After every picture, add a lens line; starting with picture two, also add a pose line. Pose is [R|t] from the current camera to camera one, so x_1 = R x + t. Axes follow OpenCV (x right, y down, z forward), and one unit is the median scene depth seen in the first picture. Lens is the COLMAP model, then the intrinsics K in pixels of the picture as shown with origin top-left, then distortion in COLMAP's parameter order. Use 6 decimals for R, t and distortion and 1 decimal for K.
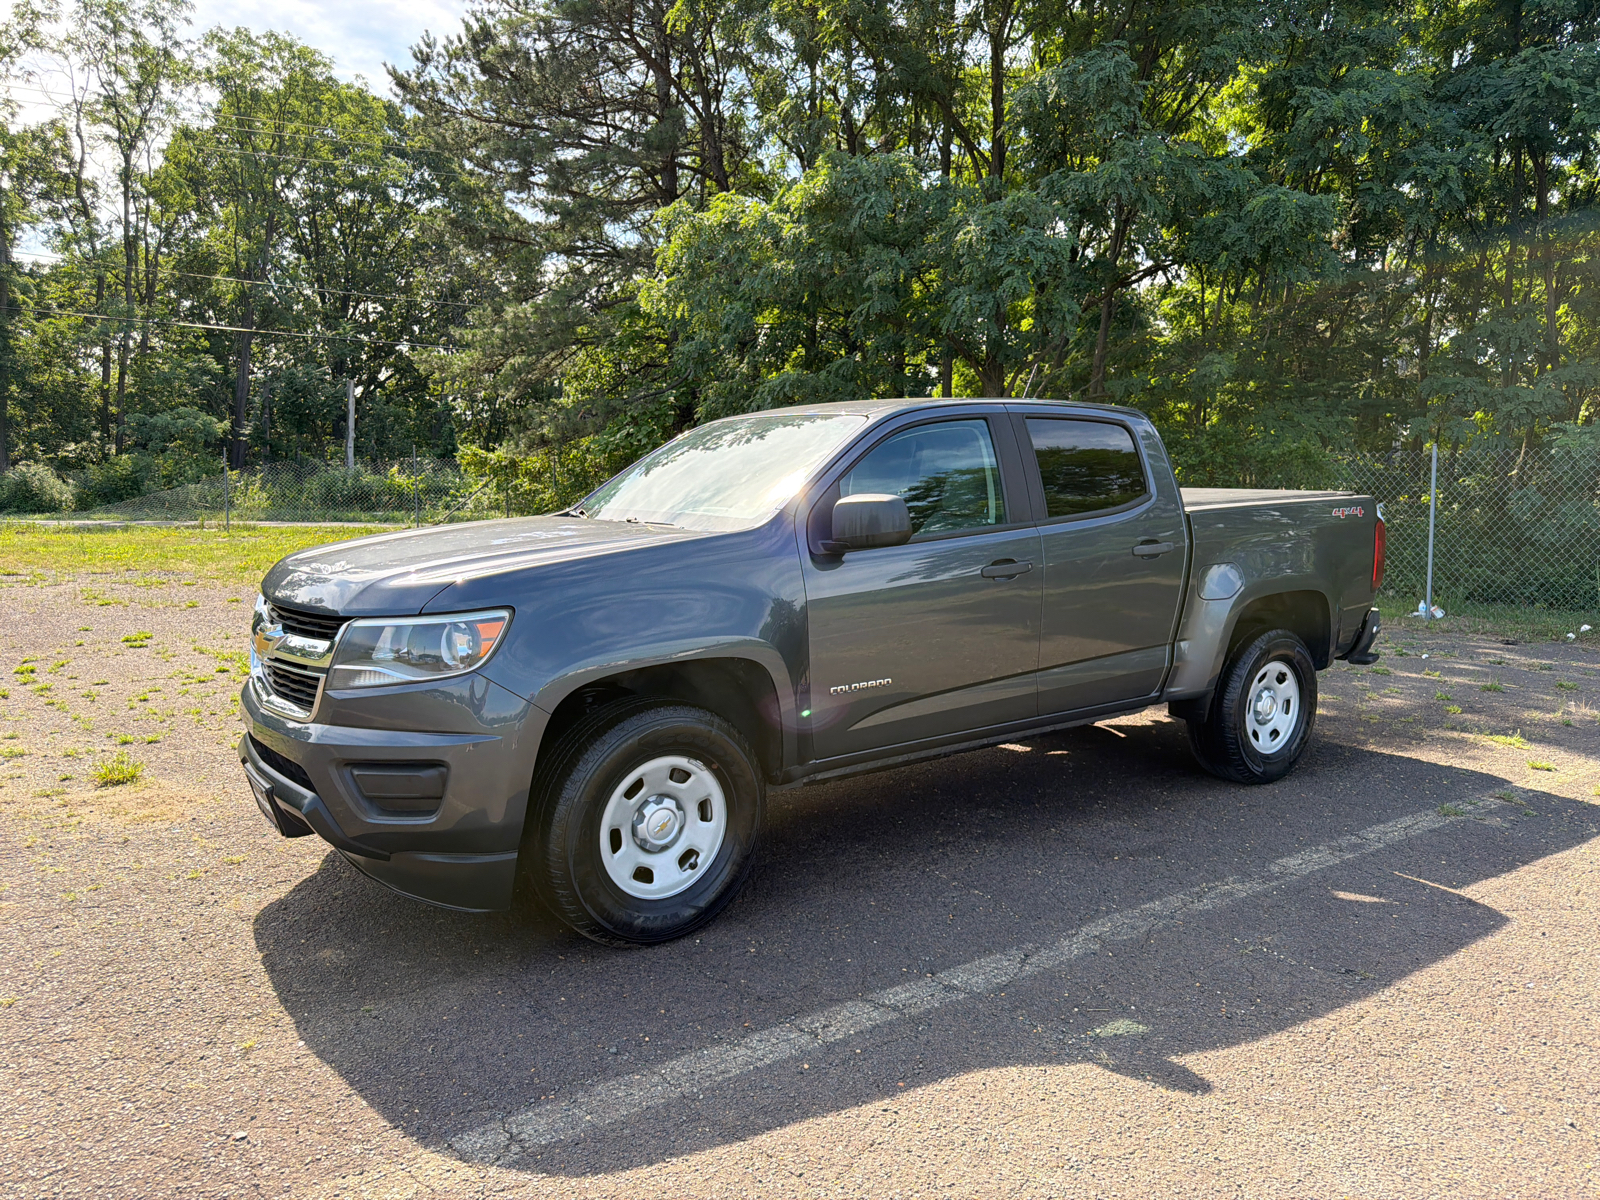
lens RADIAL K [[1132.0, 0, 808.5], [0, 1132.0, 606.1], [0, 0, 1]] dist [0.041289, -0.054069]
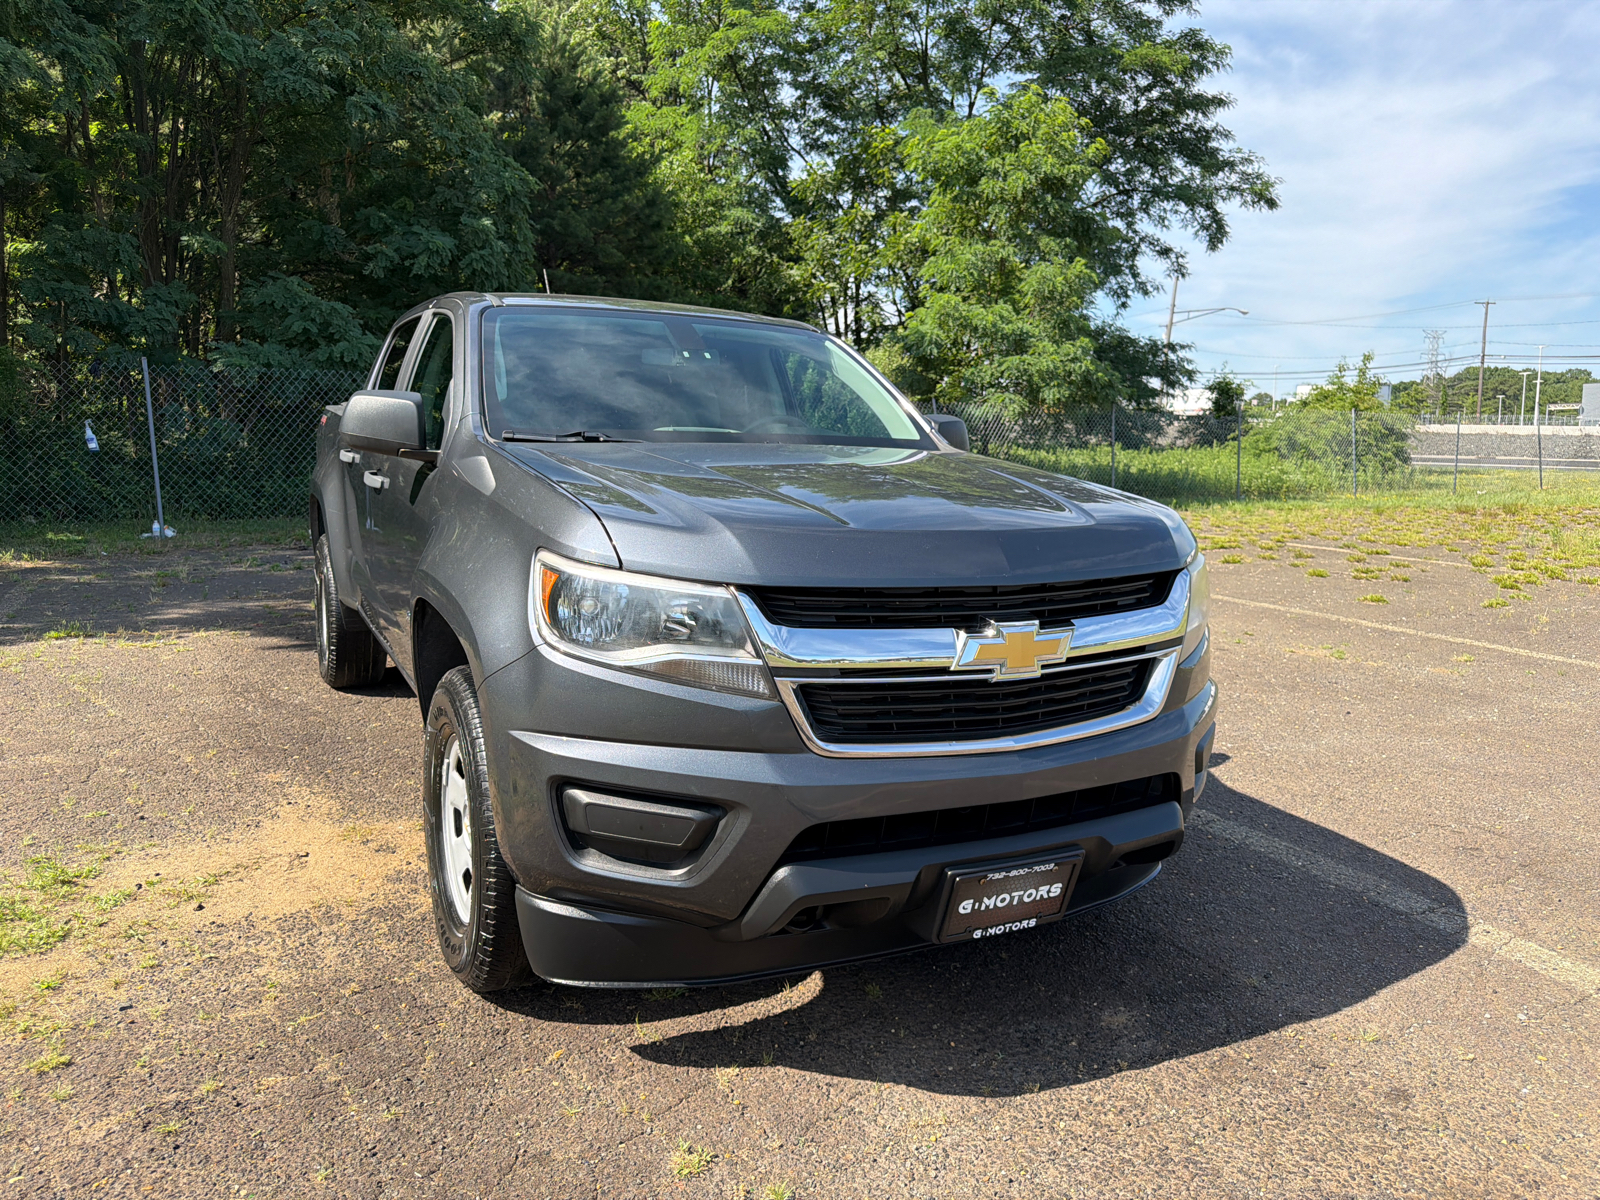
lens RADIAL K [[1132.0, 0, 795.6], [0, 1132.0, 607.2], [0, 0, 1]] dist [0.041289, -0.054069]
pose [[0.153028, -0.158990, 0.975348, -0.339289], [0.085199, 0.985421, 0.147265, -0.028768], [-0.984542, 0.060563, 0.164343, 0.313021]]
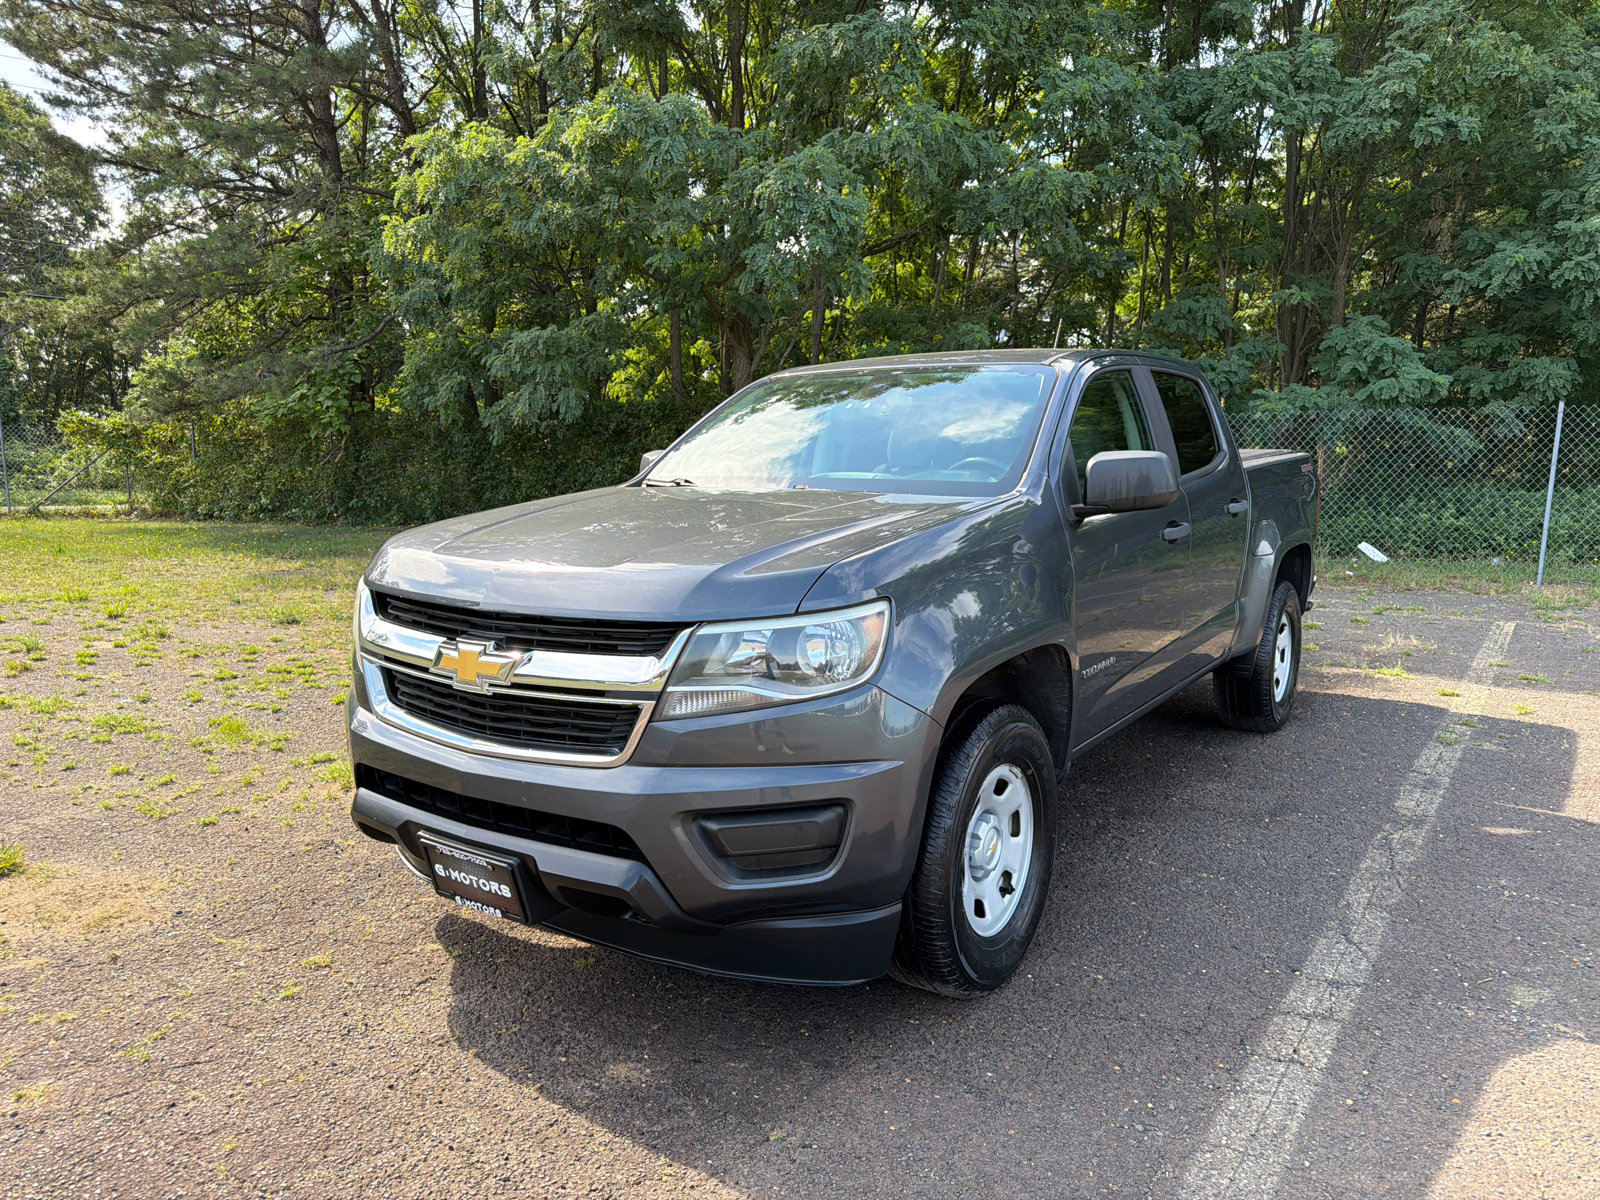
lens RADIAL K [[1132.0, 0, 801.8], [0, 1132.0, 604.9], [0, 0, 1]] dist [0.041289, -0.054069]
pose [[0.943724, -0.054580, 0.326200, -0.158169], [0.046021, 0.998365, 0.033905, -0.006617], [-0.327518, -0.016985, 0.944692, 0.074165]]
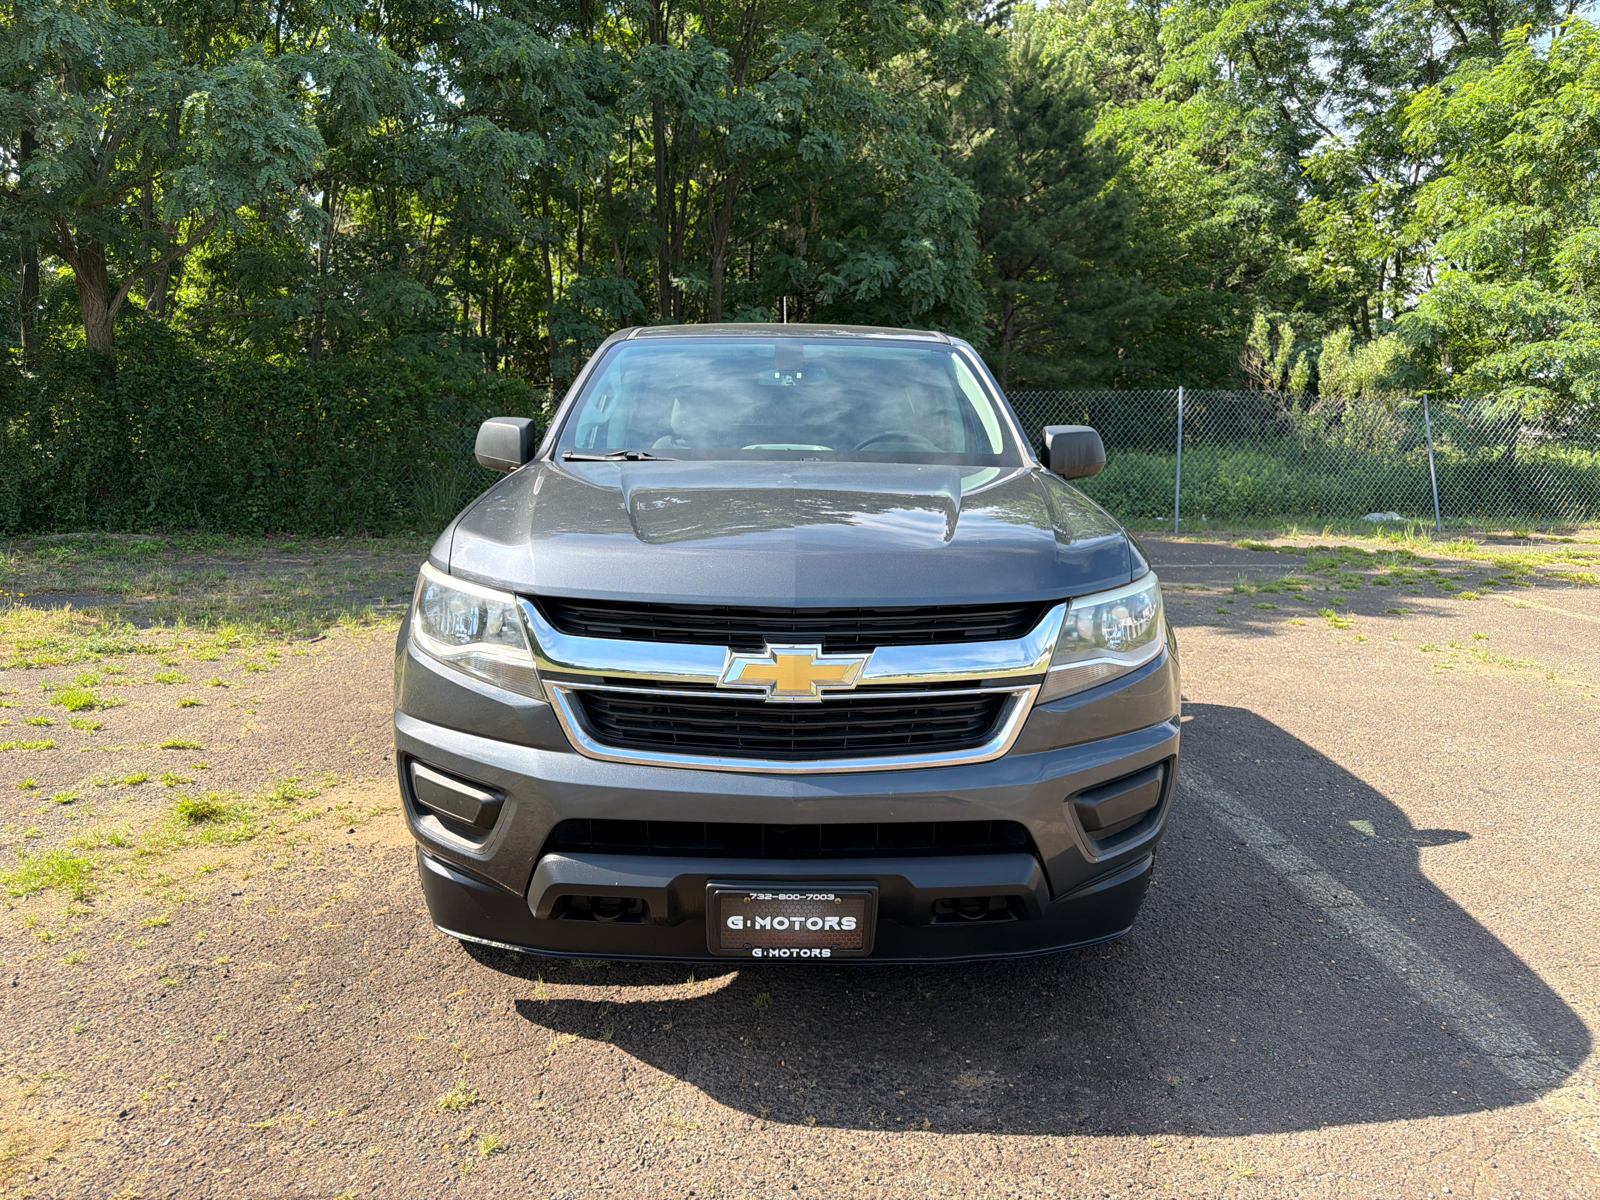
lens RADIAL K [[1132.0, 0, 798.4], [0, 1132.0, 612.5], [0, 0, 1]] dist [0.041289, -0.054069]
pose [[0.573697, -0.136511, 0.807611, -0.298638], [0.087091, 0.990590, 0.105574, -0.020066], [-0.814424, 0.009768, 0.580188, 0.196964]]
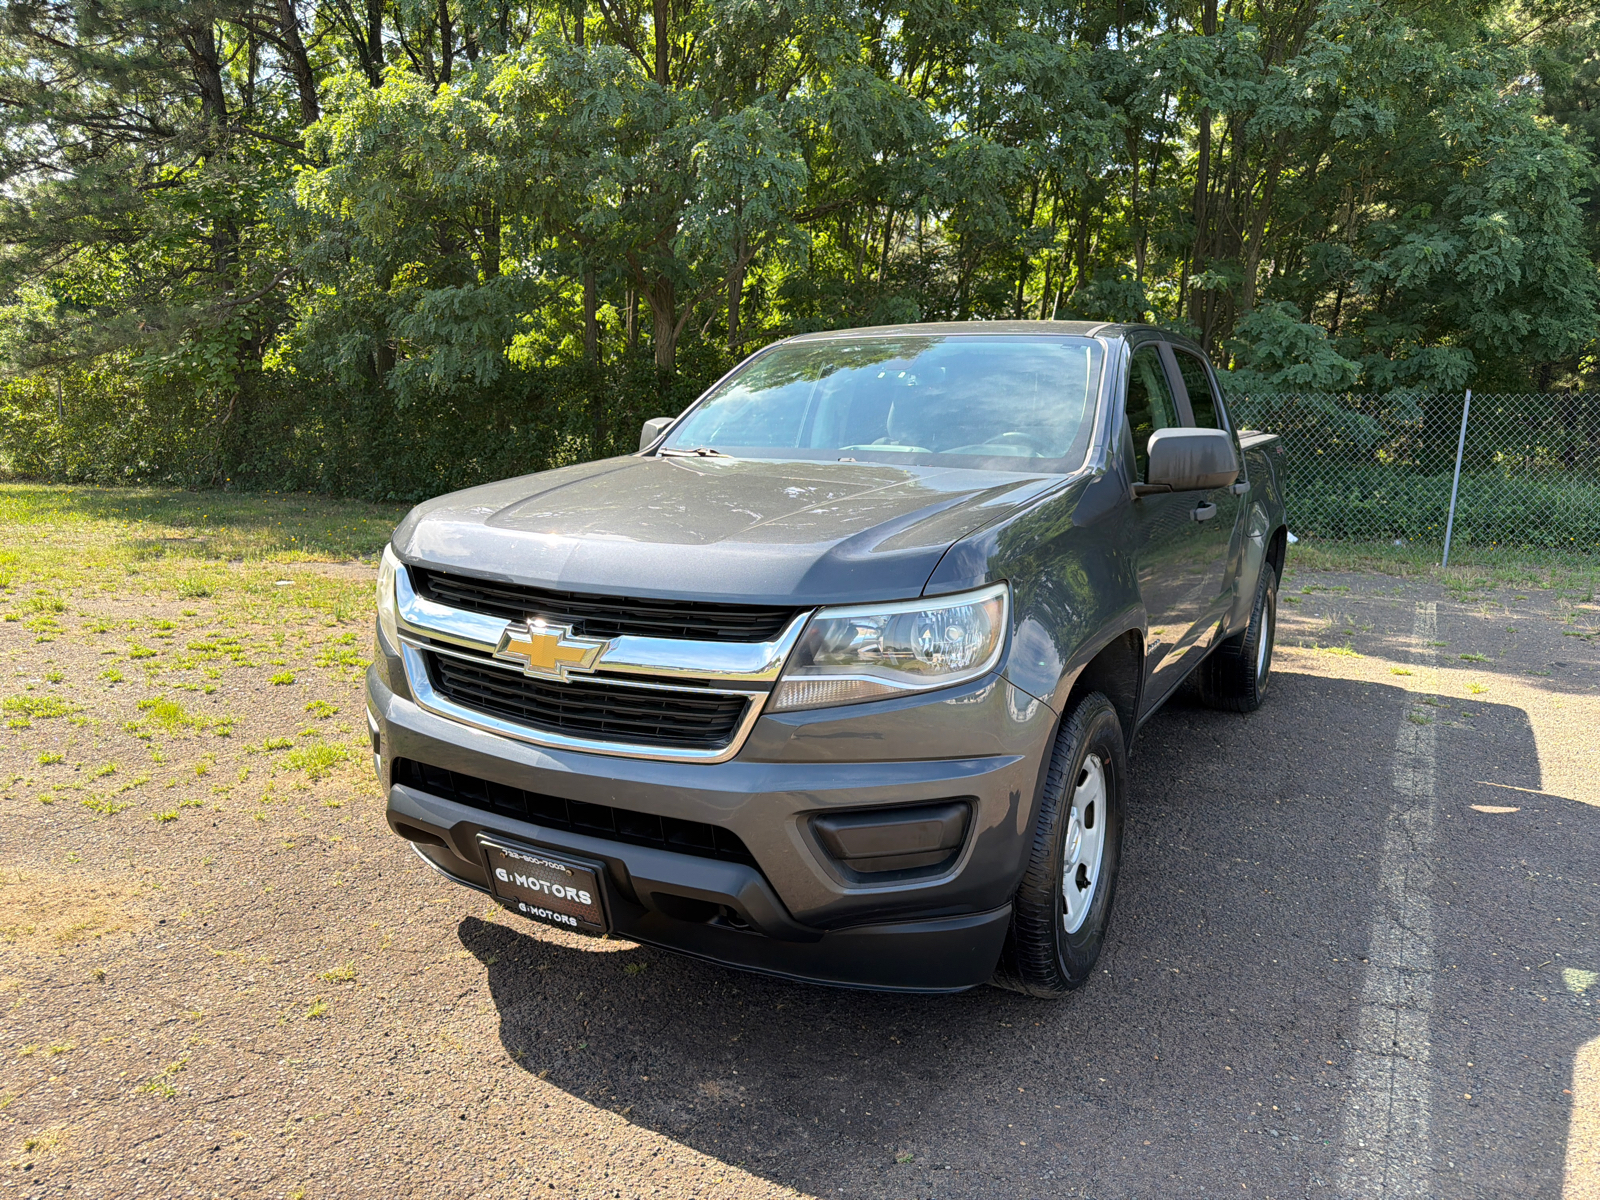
lens RADIAL K [[1132.0, 0, 799.2], [0, 1132.0, 604.8], [0, 0, 1]] dist [0.041289, -0.054069]
pose [[0.907713, -0.056842, 0.415724, -0.190113], [0.034547, 0.997542, 0.060963, -0.009169], [-0.418167, -0.040974, 0.907446, 0.104530]]
